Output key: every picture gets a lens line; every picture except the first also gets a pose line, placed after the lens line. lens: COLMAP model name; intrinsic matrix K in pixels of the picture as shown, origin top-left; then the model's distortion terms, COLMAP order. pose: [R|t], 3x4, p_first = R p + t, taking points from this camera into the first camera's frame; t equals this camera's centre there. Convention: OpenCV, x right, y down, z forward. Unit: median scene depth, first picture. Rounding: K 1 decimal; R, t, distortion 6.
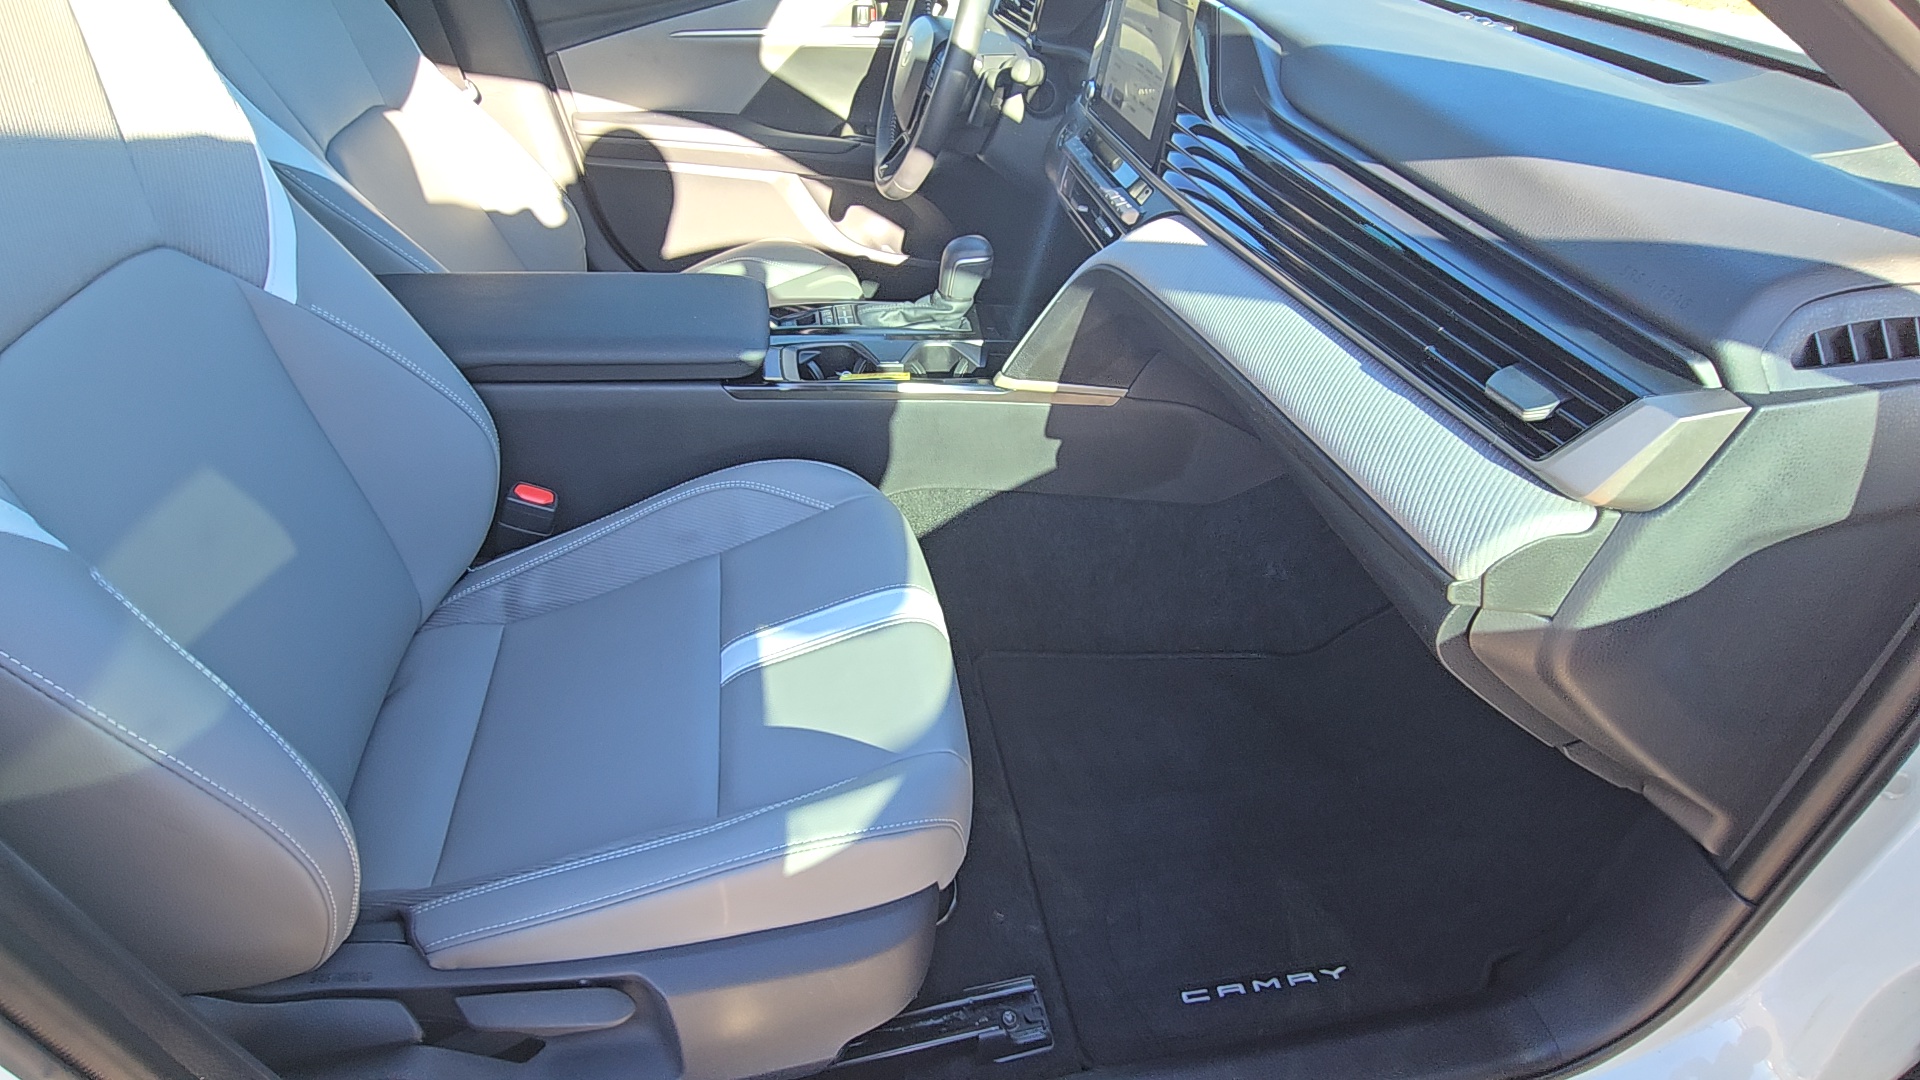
lens RADIAL K [[979.6, 0, 969.7], [0, 979.6, 537.6], [0, 0, 1]] dist [-0.001597, 0.002108]
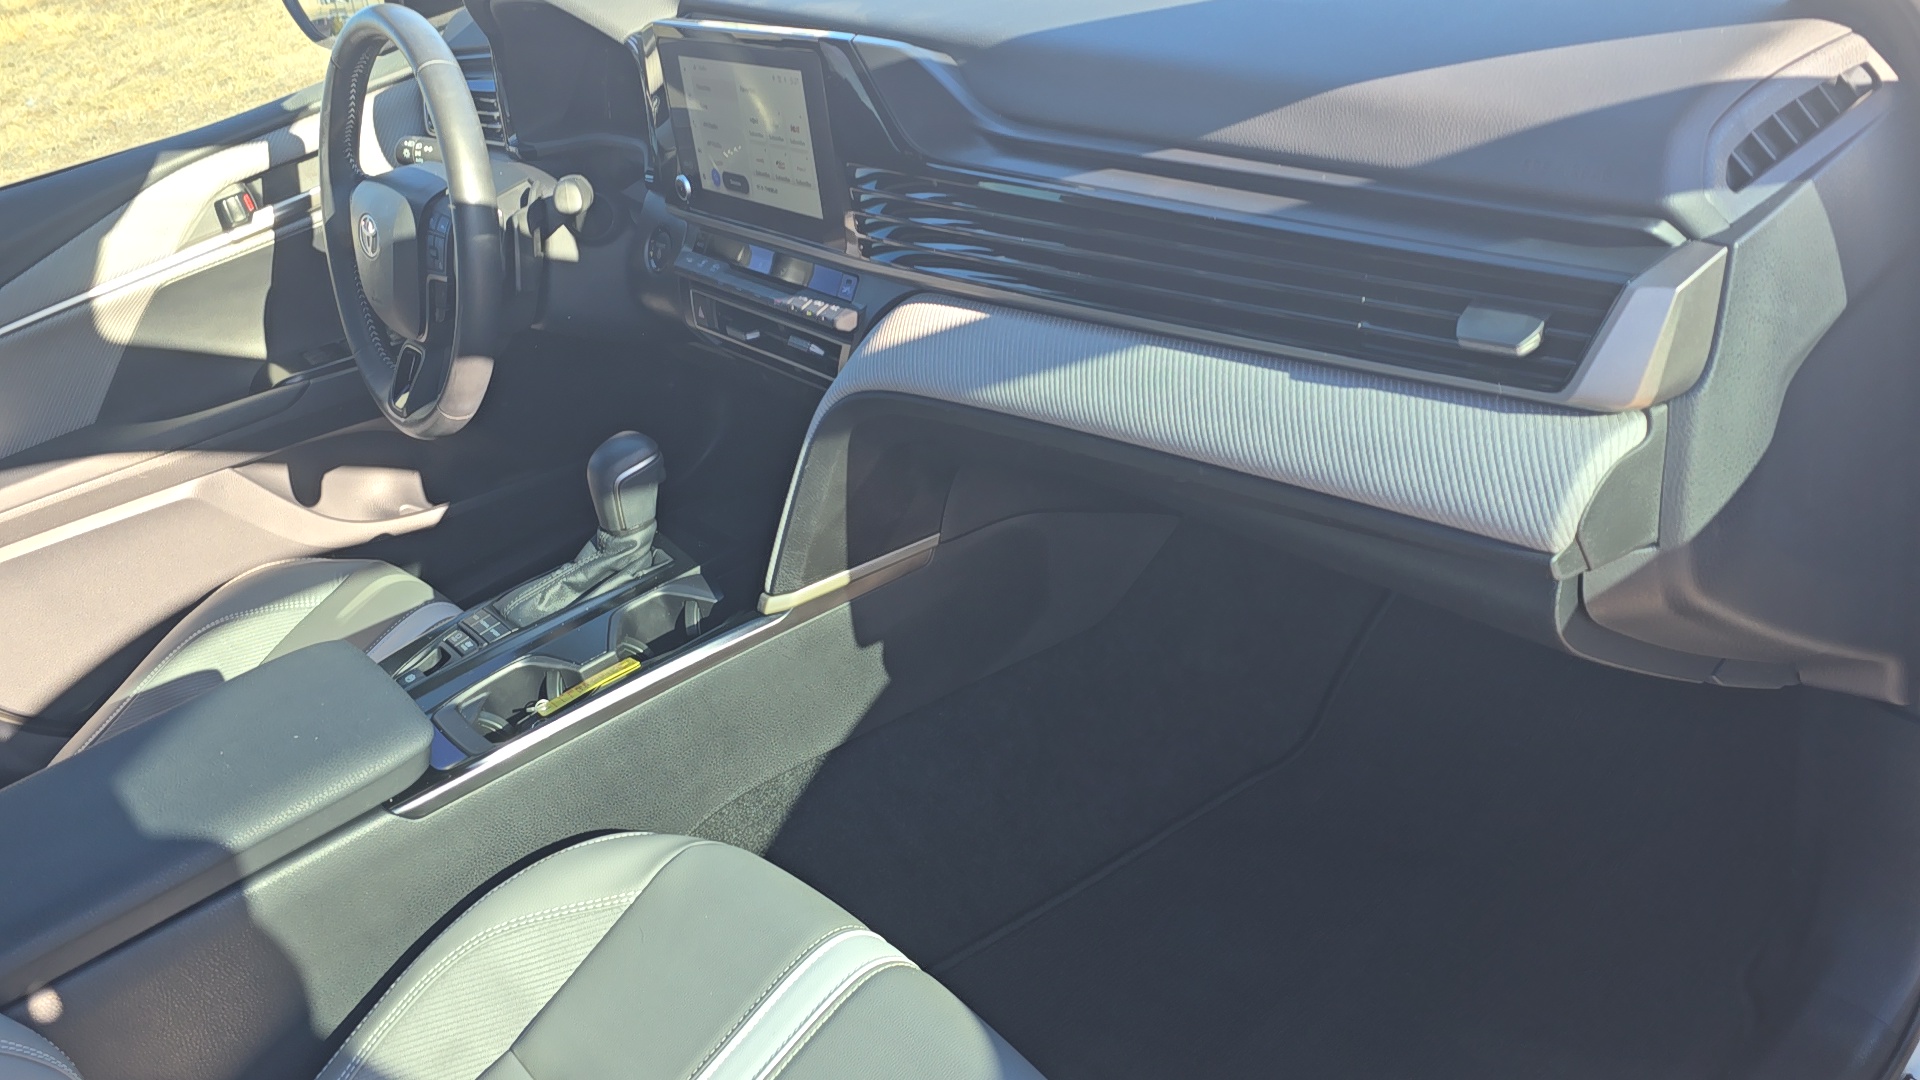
lens RADIAL K [[1606.3, 0, 950.6], [0, 1606.3, 545.3], [0, 0, 1]] dist [-0.011554, 0.006113]
pose [[0.850362, -0.446251, 0.278827, -0.163296], [0.482374, 0.872814, -0.074234, -0.056281], [-0.210237, 0.197625, 0.957468, -0.105117]]
